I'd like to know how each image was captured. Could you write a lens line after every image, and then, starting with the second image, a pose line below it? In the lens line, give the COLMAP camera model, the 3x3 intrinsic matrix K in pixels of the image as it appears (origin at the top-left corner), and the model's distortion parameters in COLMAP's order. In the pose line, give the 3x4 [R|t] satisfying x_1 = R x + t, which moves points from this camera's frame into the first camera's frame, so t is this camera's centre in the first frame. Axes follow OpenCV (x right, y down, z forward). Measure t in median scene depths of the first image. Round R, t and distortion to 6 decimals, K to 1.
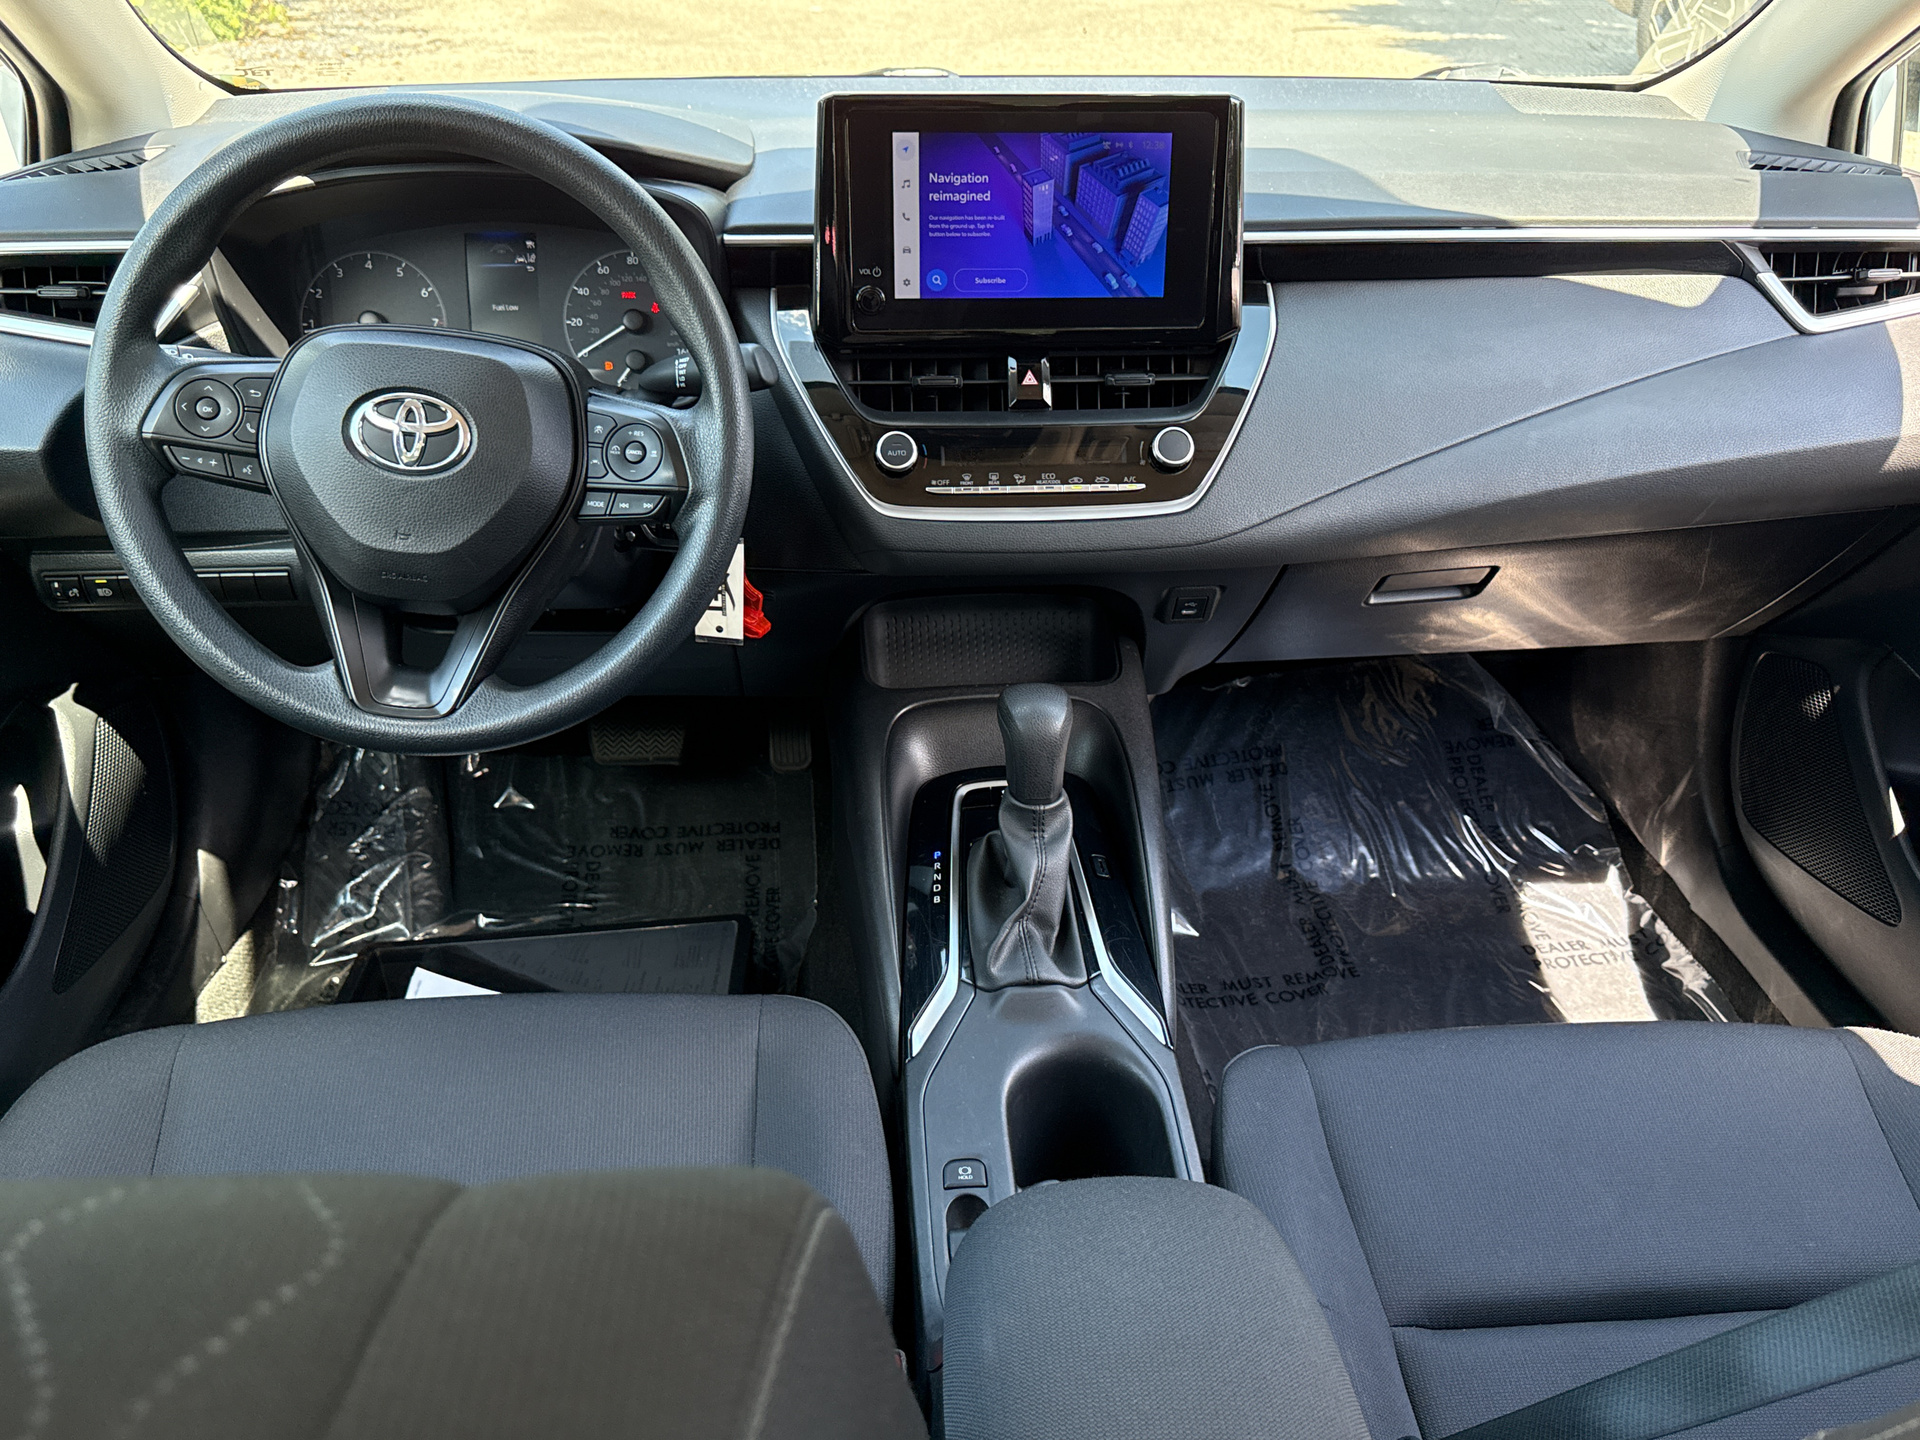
lens RADIAL K [[1594.7, 0, 960.1], [0, 1594.7, 736.2], [0, 0, 1]] dist [0.089658, -0.151511]
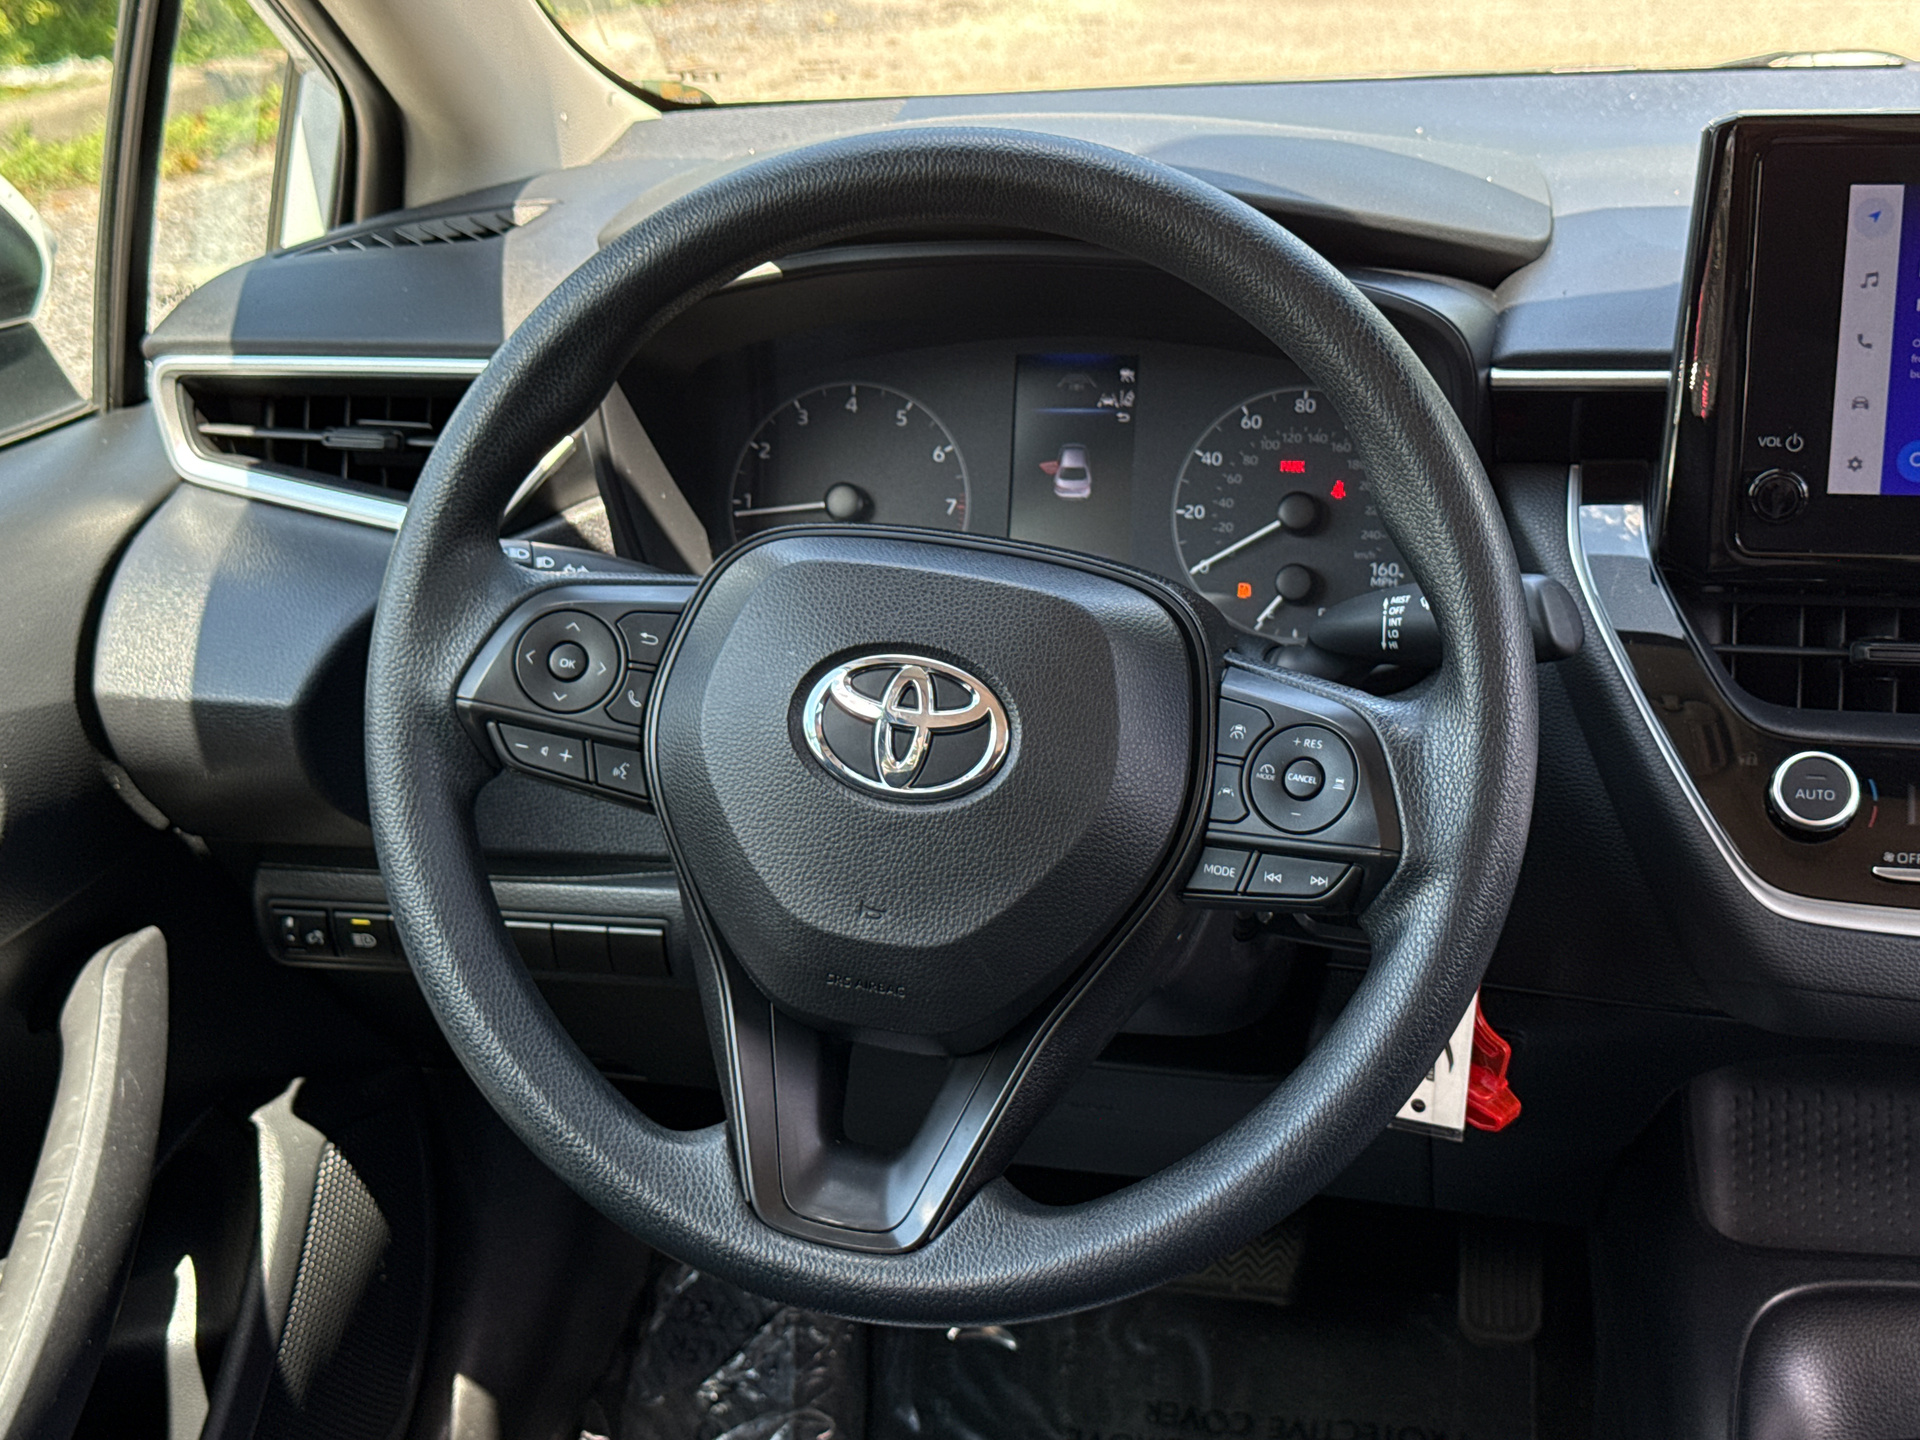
lens RADIAL K [[2743.9, 0, 967.5], [0, 2743.9, 731.7], [0, 0, 1]] dist [0.120239, 0.000000]
pose [[0.960052, 0.057435, -0.273862, -0.056224], [-0.097573, 0.985993, -0.135268, -0.053236], [0.262257, 0.156586, 0.952209, 0.103989]]
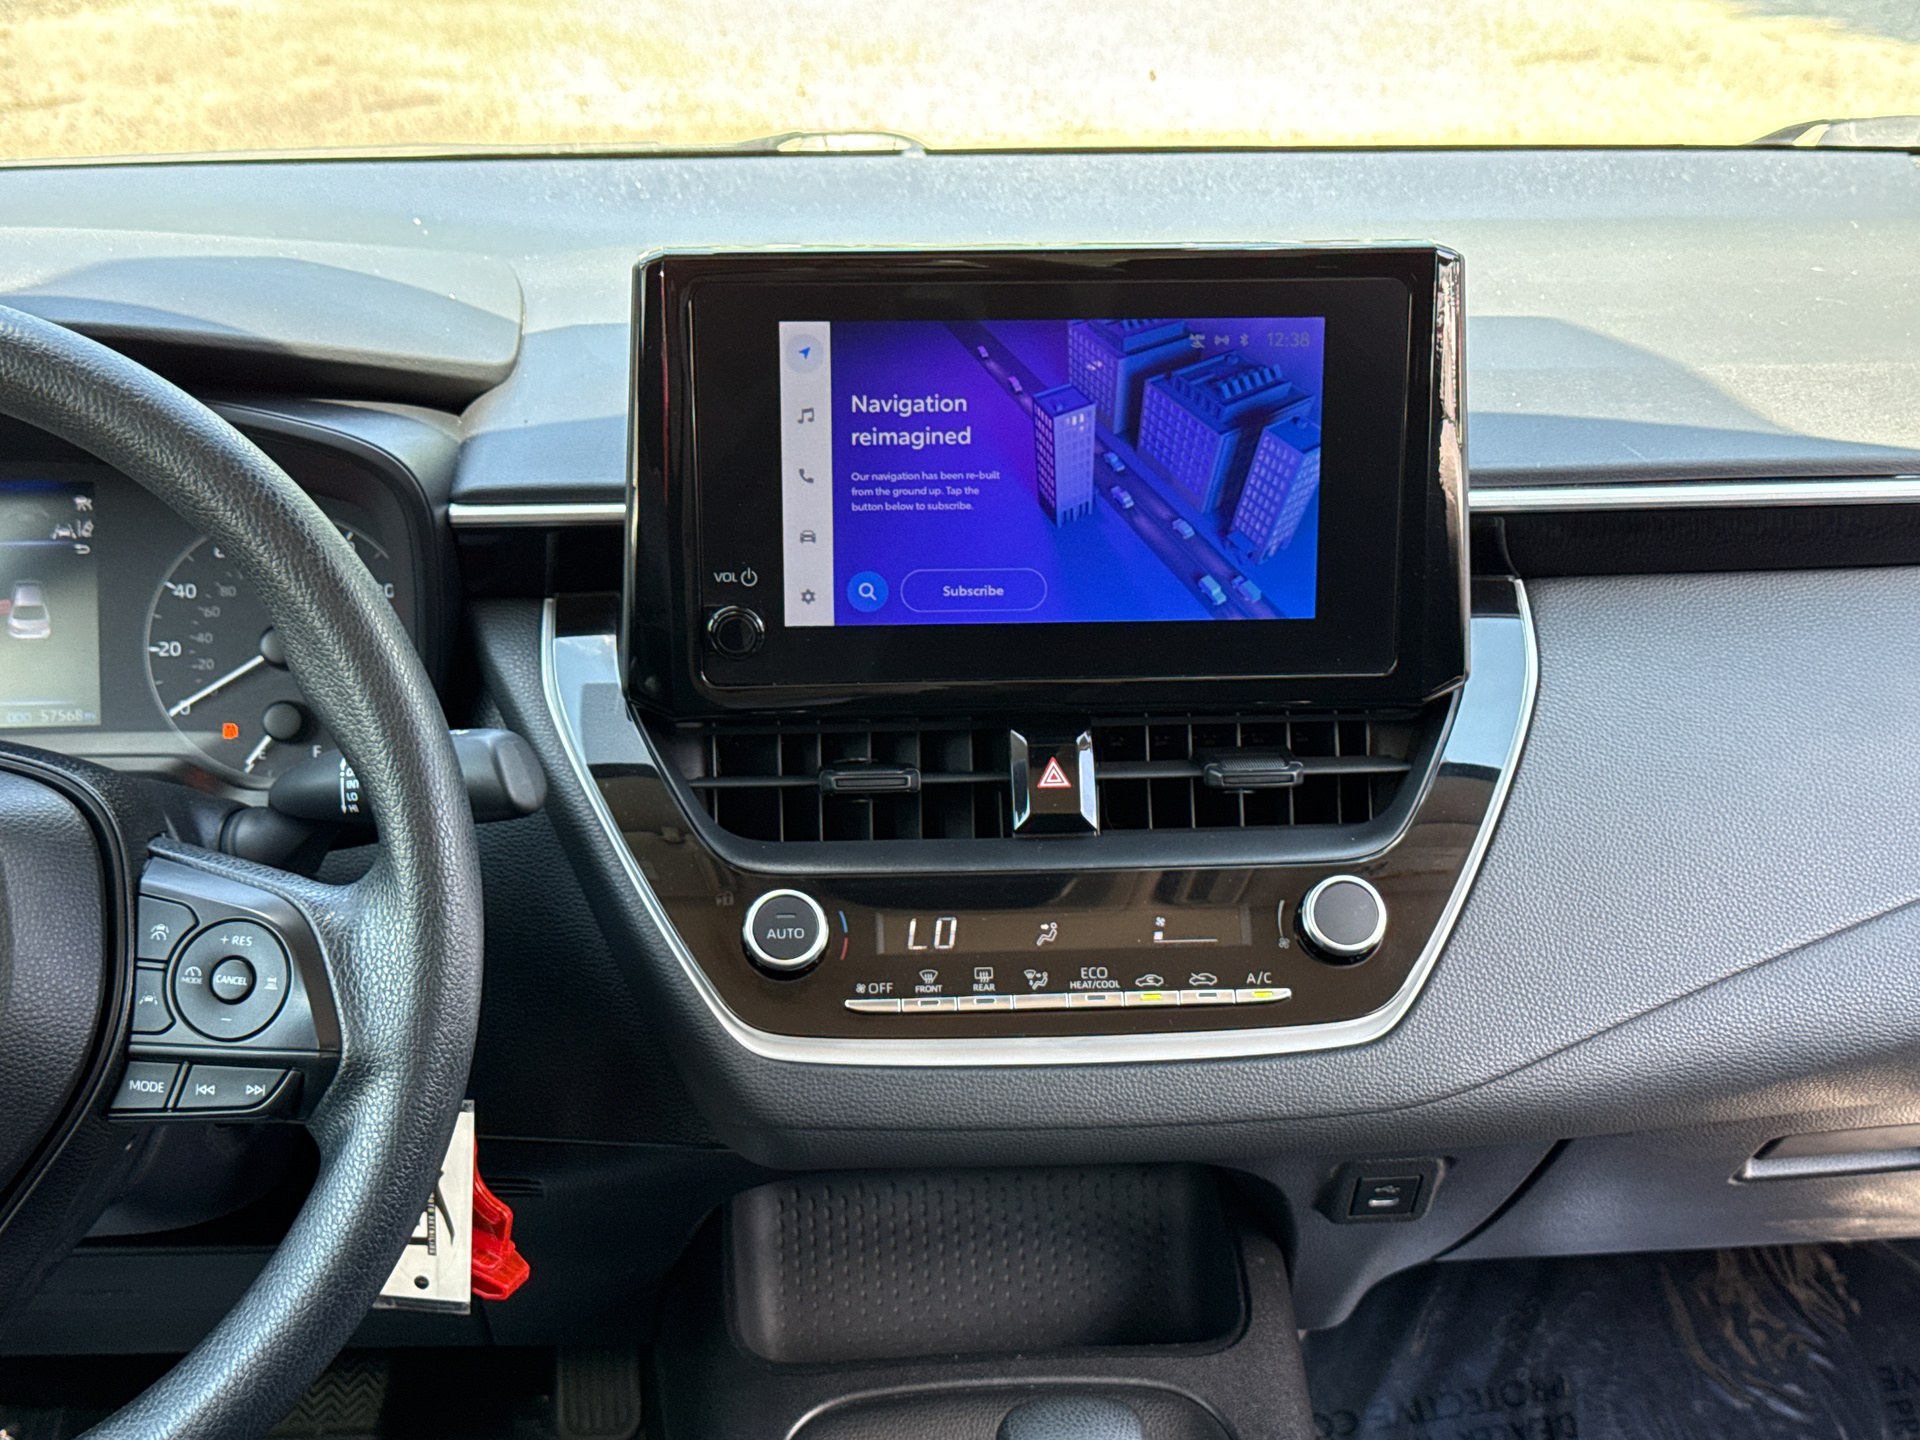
lens RADIAL K [[2743.9, 0, 957.0], [0, 2743.9, 723.6], [0, 0, 1]] dist [0.120239, 0.000000]
pose [[0.999980, -0.006228, 0.000963, 0.012527], [0.006302, 0.988948, -0.148131, -0.113003], [-0.000030, 0.148135, 0.988967, 0.146192]]
